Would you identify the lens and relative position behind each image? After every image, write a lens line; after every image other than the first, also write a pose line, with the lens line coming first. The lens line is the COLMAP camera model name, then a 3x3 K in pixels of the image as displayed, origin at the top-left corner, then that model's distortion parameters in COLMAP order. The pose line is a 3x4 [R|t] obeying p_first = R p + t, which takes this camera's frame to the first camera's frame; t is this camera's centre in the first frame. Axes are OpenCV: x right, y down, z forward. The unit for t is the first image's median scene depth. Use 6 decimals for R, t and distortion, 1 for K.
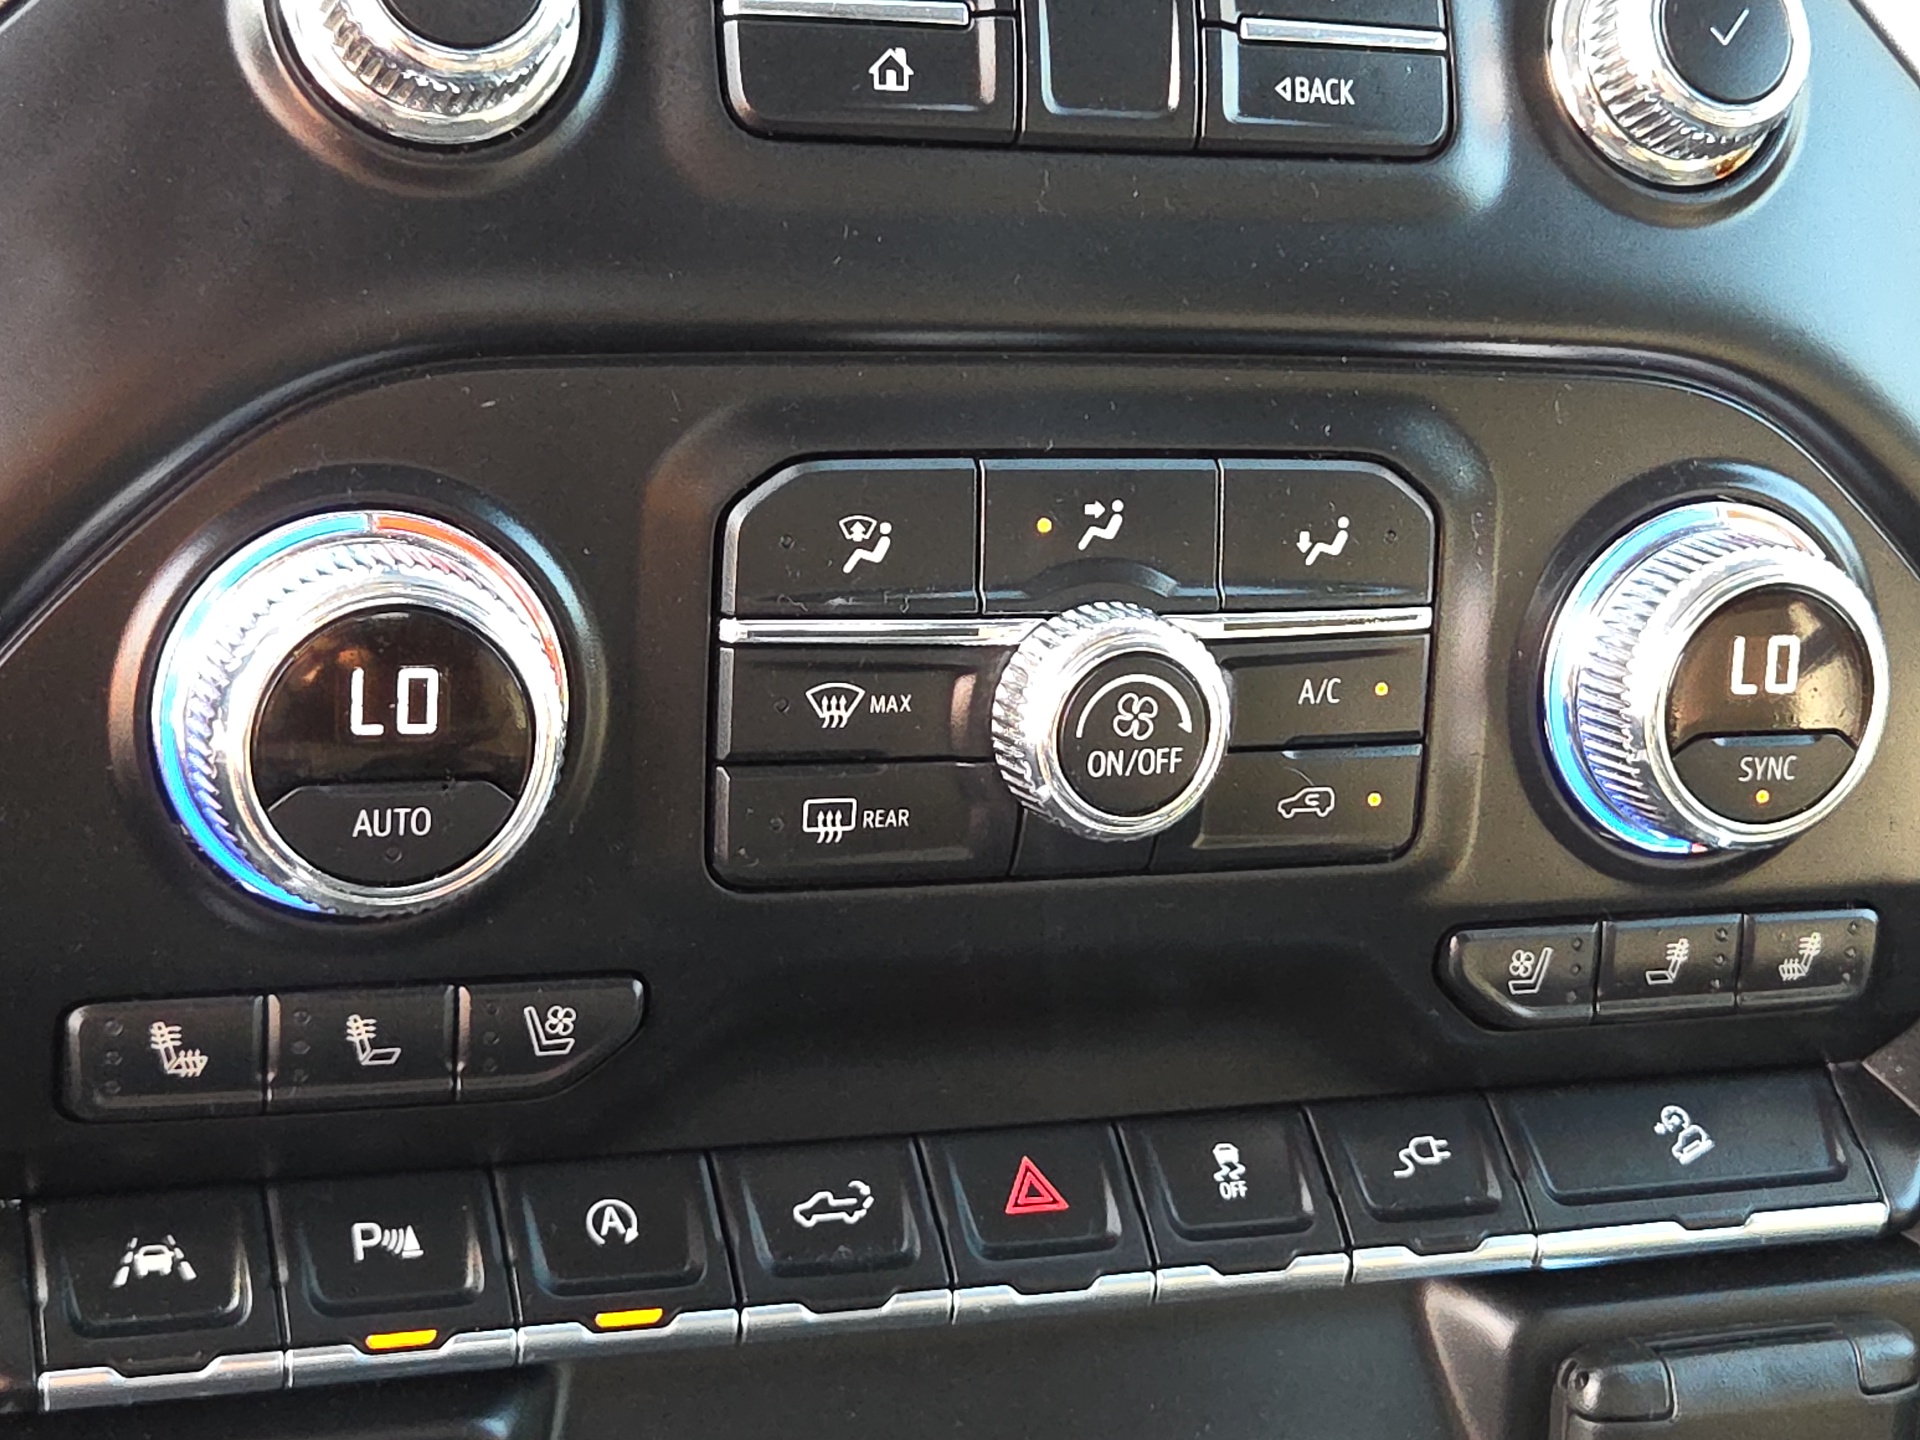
lens RADIAL K [[3529.5, 0, 966.3], [0, 3529.5, 686.9], [0, 0, 1]] dist [0.048192, -0.313999]
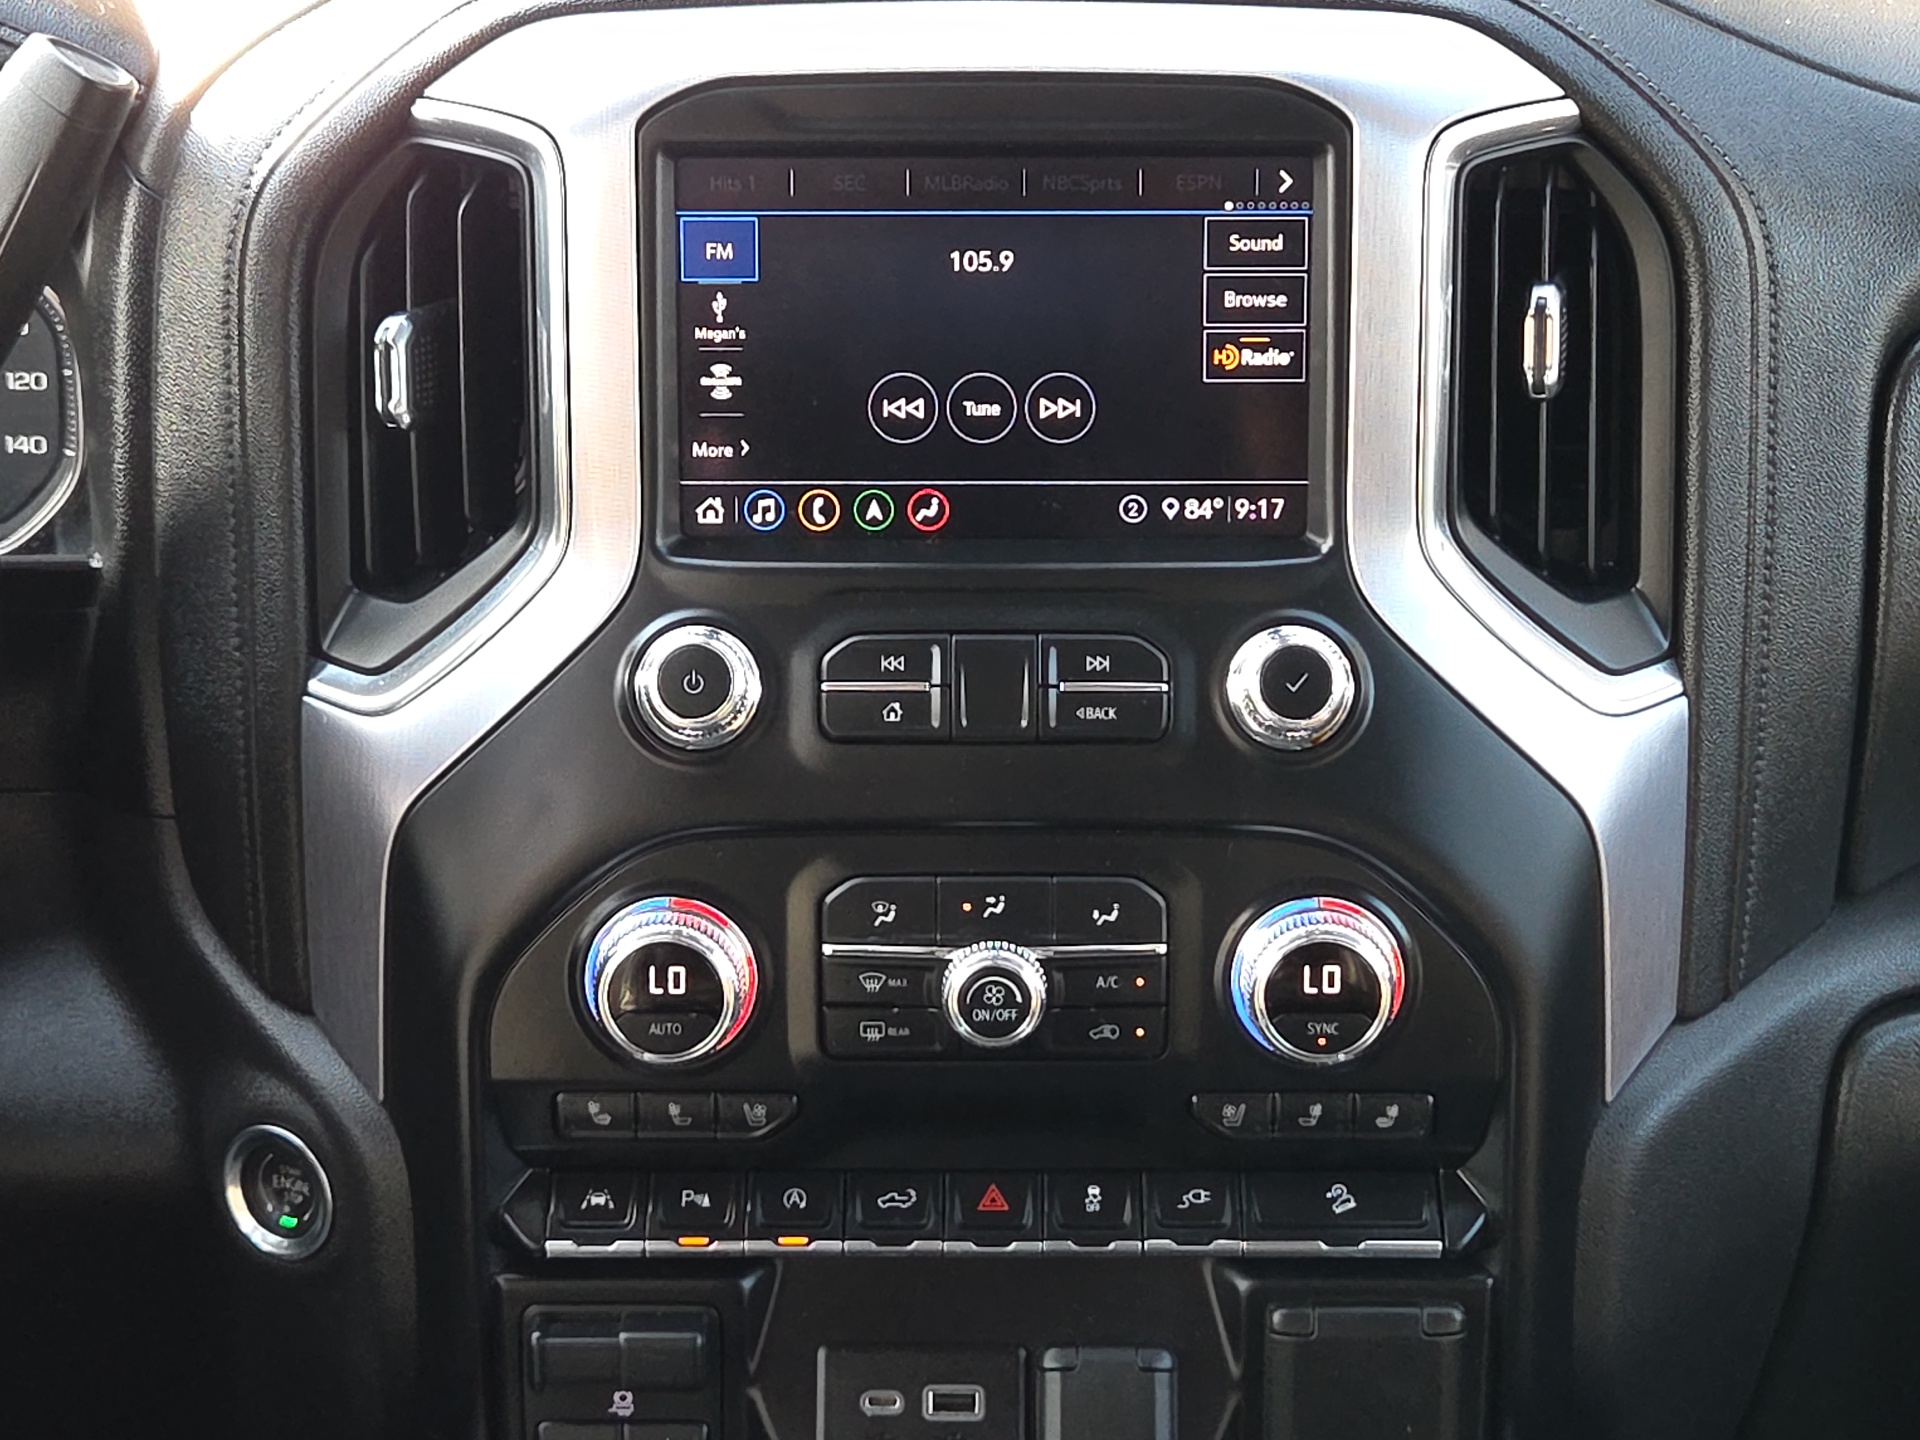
lens RADIAL K [[3529.5, 0, 966.3], [0, 3529.5, 686.9], [0, 0, 1]] dist [0.048192, -0.313999]
pose [[0.928566, 0.026982, -0.370185, 0.851551], [-0.022866, 0.999618, 0.015501, -0.220621], [0.370462, -0.005929, 0.928829, -1.095300]]
